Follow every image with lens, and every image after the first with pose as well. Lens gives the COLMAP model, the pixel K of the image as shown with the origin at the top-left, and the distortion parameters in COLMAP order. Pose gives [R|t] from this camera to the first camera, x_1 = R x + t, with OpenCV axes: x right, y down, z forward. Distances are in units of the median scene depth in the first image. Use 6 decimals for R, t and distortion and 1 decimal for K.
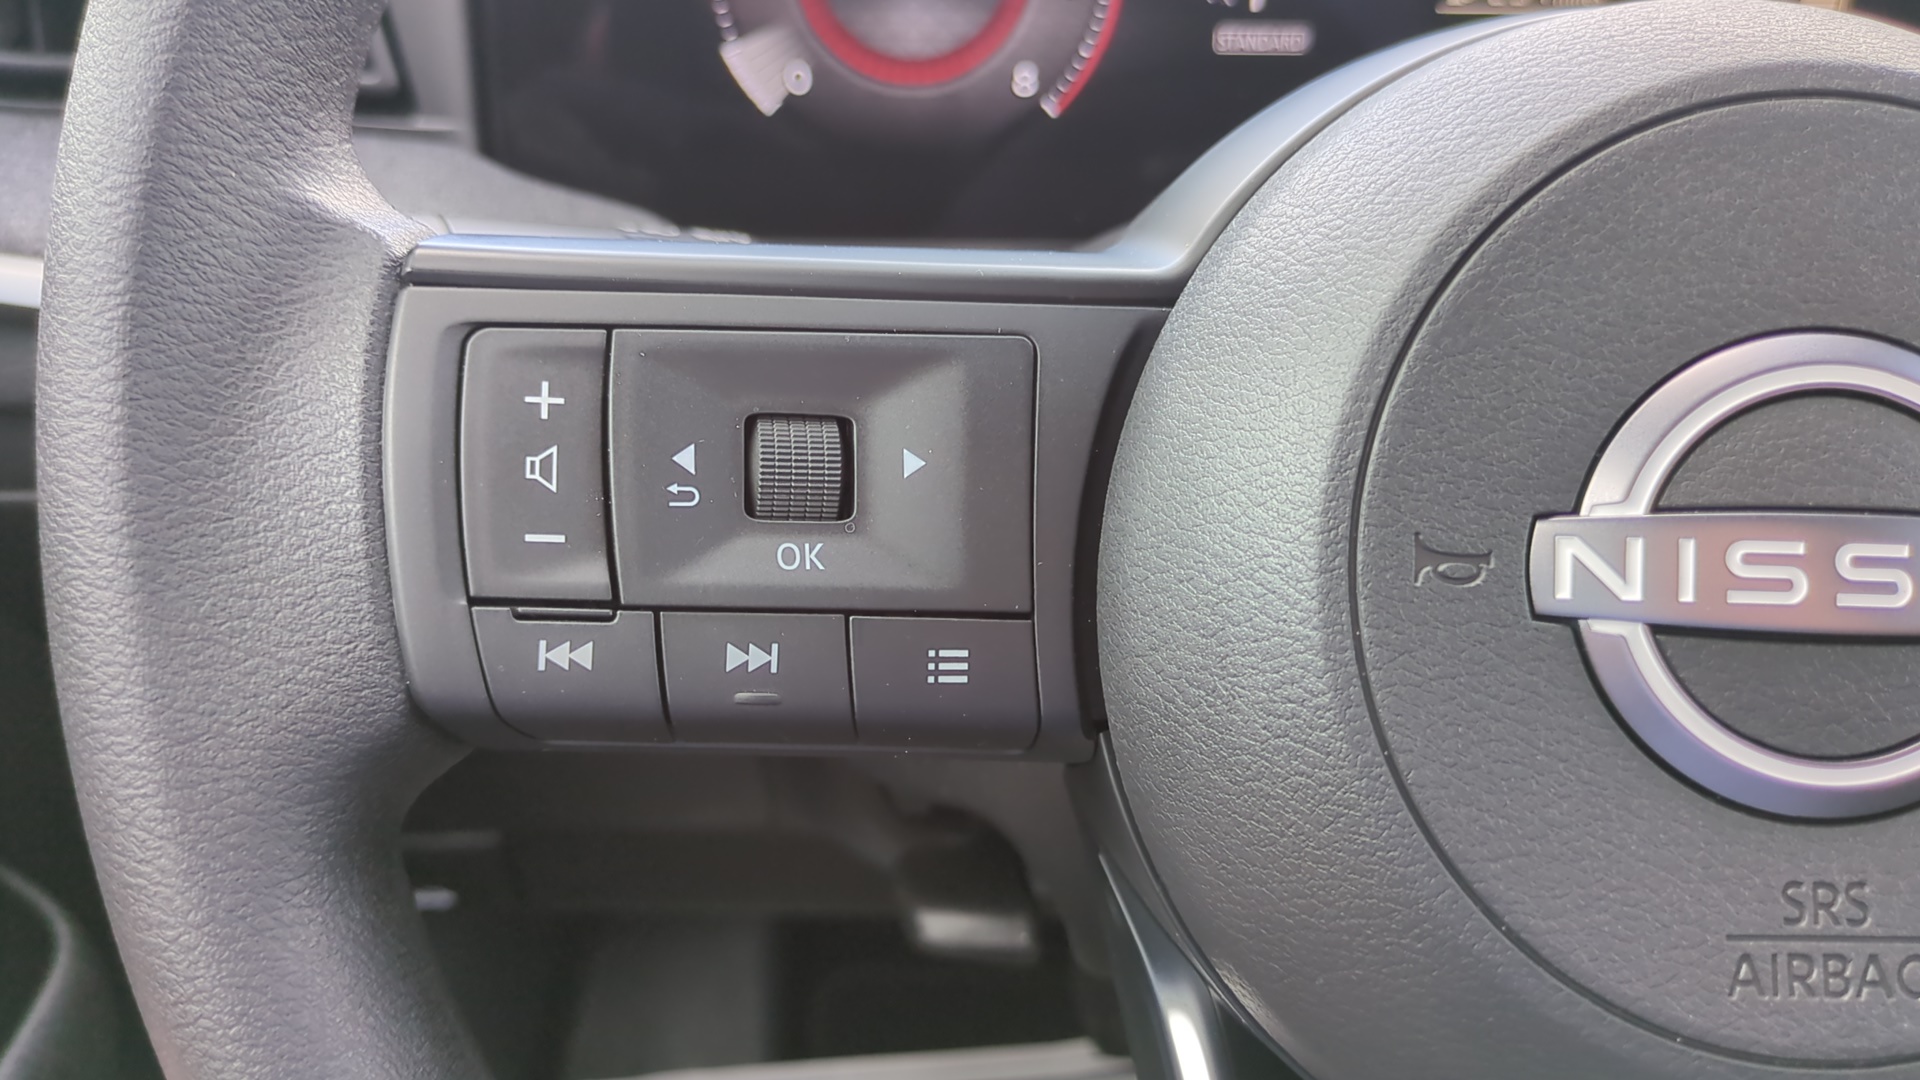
lens RADIAL K [[1643.0, 0, 961.1], [0, 1643.0, 536.5], [0, 0, 1]] dist [0.021614, -0.042220]
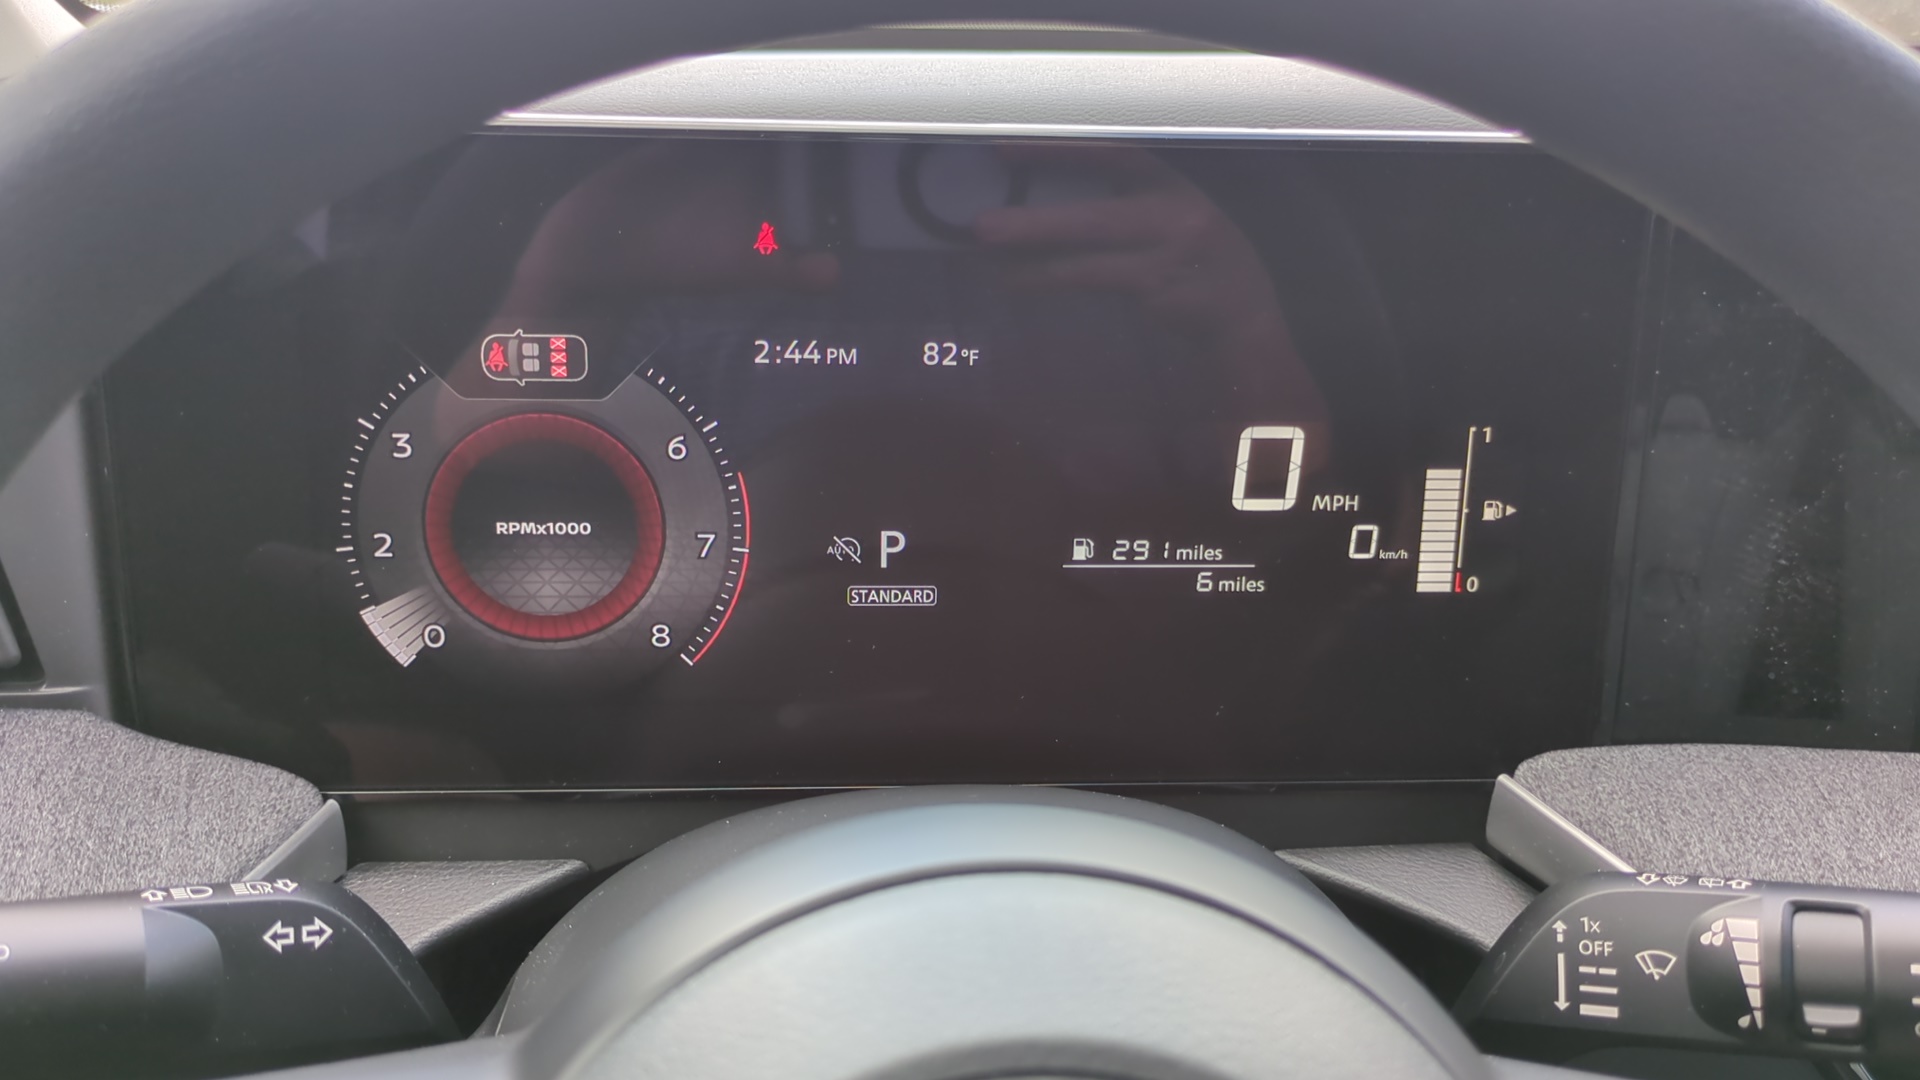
lens RADIAL K [[1643.0, 0, 968.0], [0, 1643.0, 541.5], [0, 0, 1]] dist [0.021614, -0.042220]
pose [[0.999597, 0.001800, 0.028330, 0.432679], [0.001744, 0.992208, -0.124579, -0.448059], [-0.028333, 0.124578, 0.991805, -0.057712]]
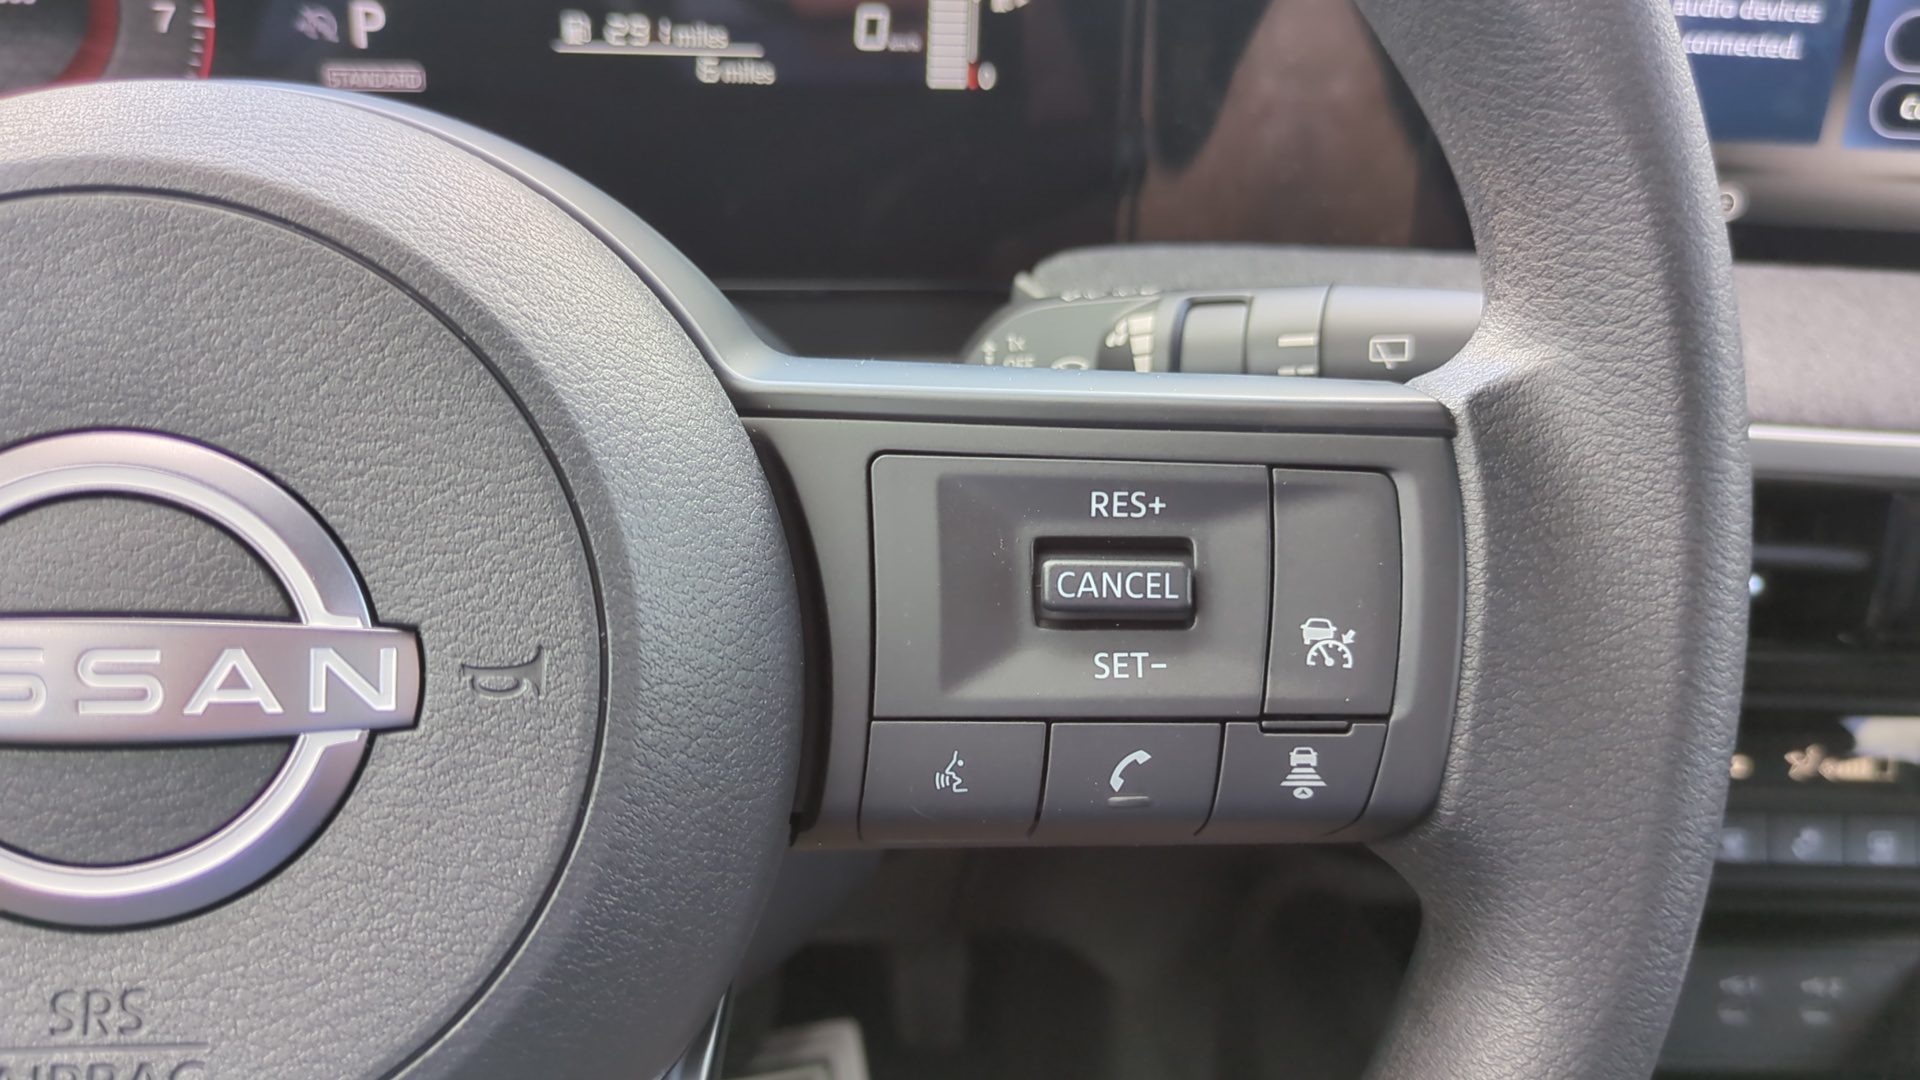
lens RADIAL K [[1643.0, 0, 960.7], [0, 1643.0, 546.9], [0, 0, 1]] dist [0.021614, -0.042220]
pose [[0.992611, -0.018498, 0.119921, 0.872222], [0.018168, 0.999828, 0.003842, -0.047721], [-0.119971, -0.001635, 0.992776, -0.037884]]
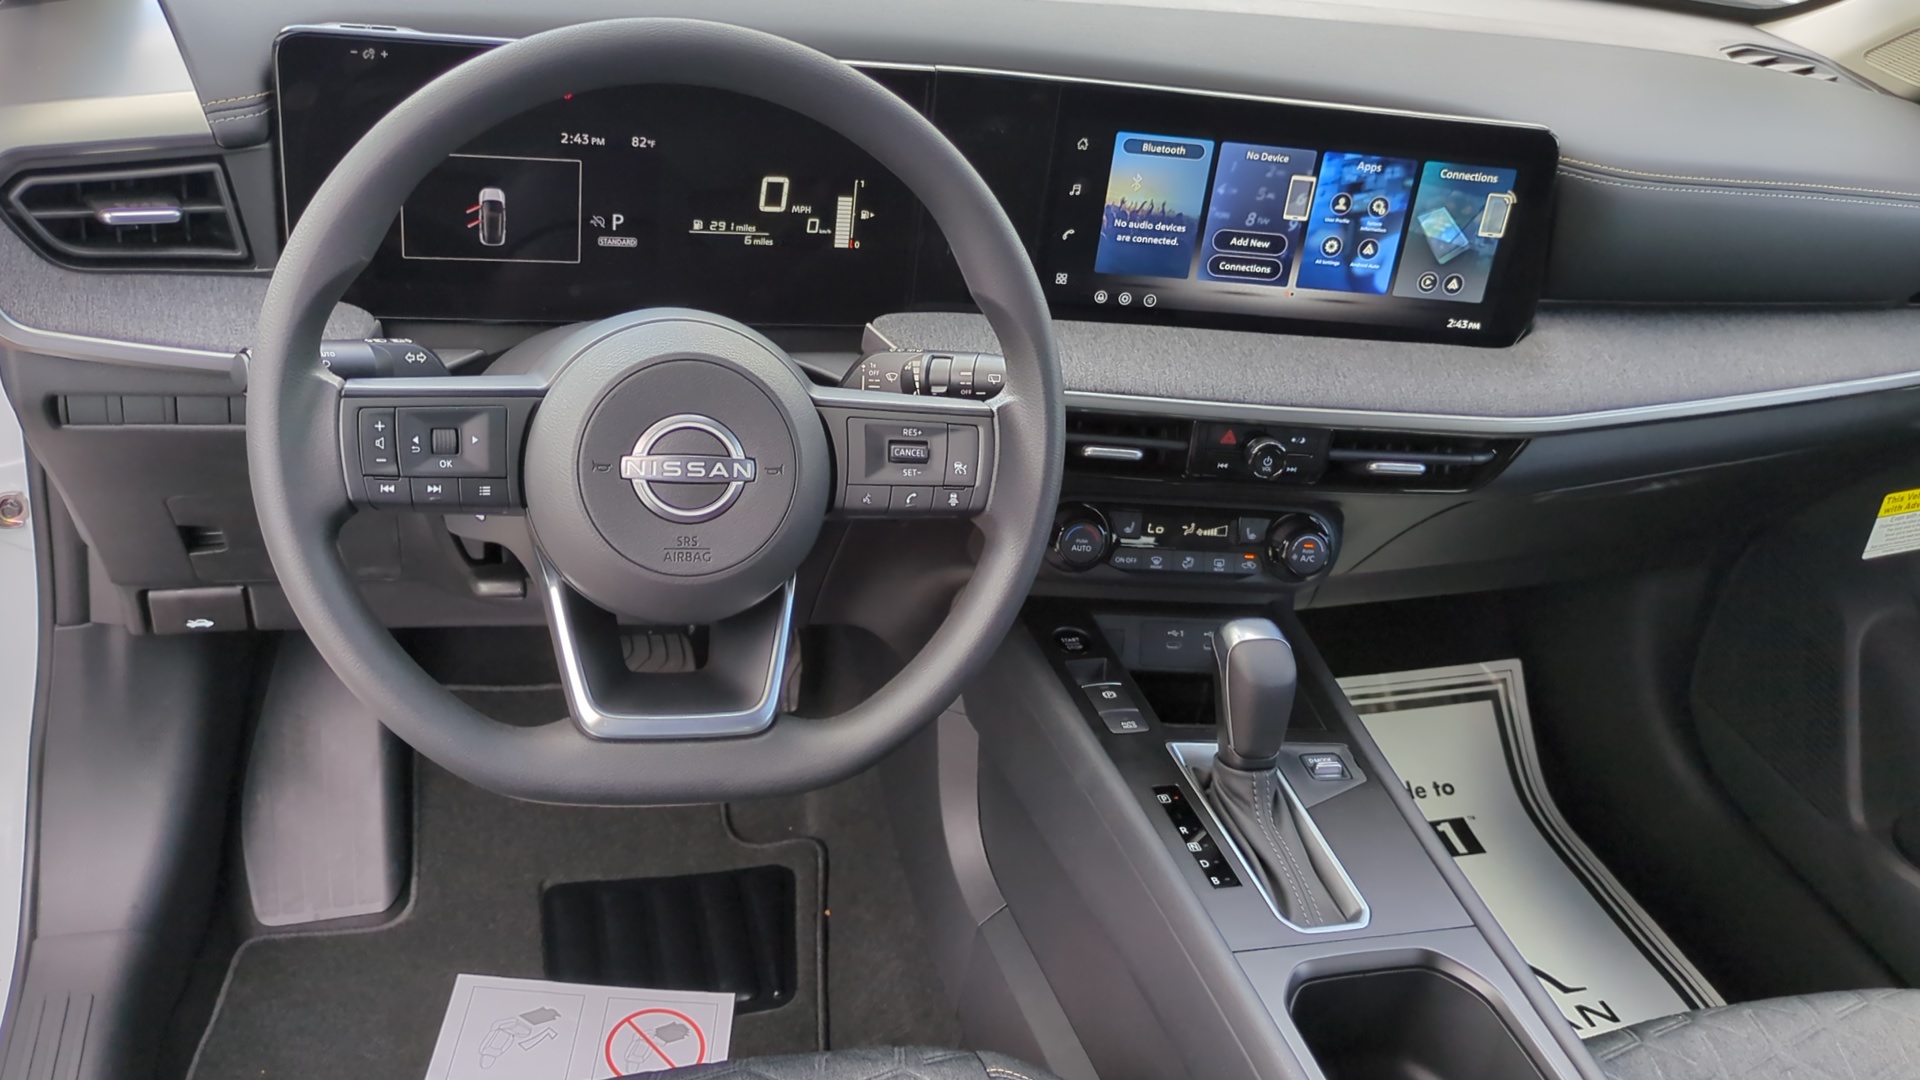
lens RADIAL K [[1643.0, 0, 972.6], [0, 1643.0, 535.9], [0, 0, 1]] dist [0.021614, -0.042220]
pose [[0.963912, -0.013733, 0.265868, 0.074957], [-0.010752, 0.995846, 0.090421, -0.197216], [-0.266005, -0.090016, 0.959760, -3.342699]]
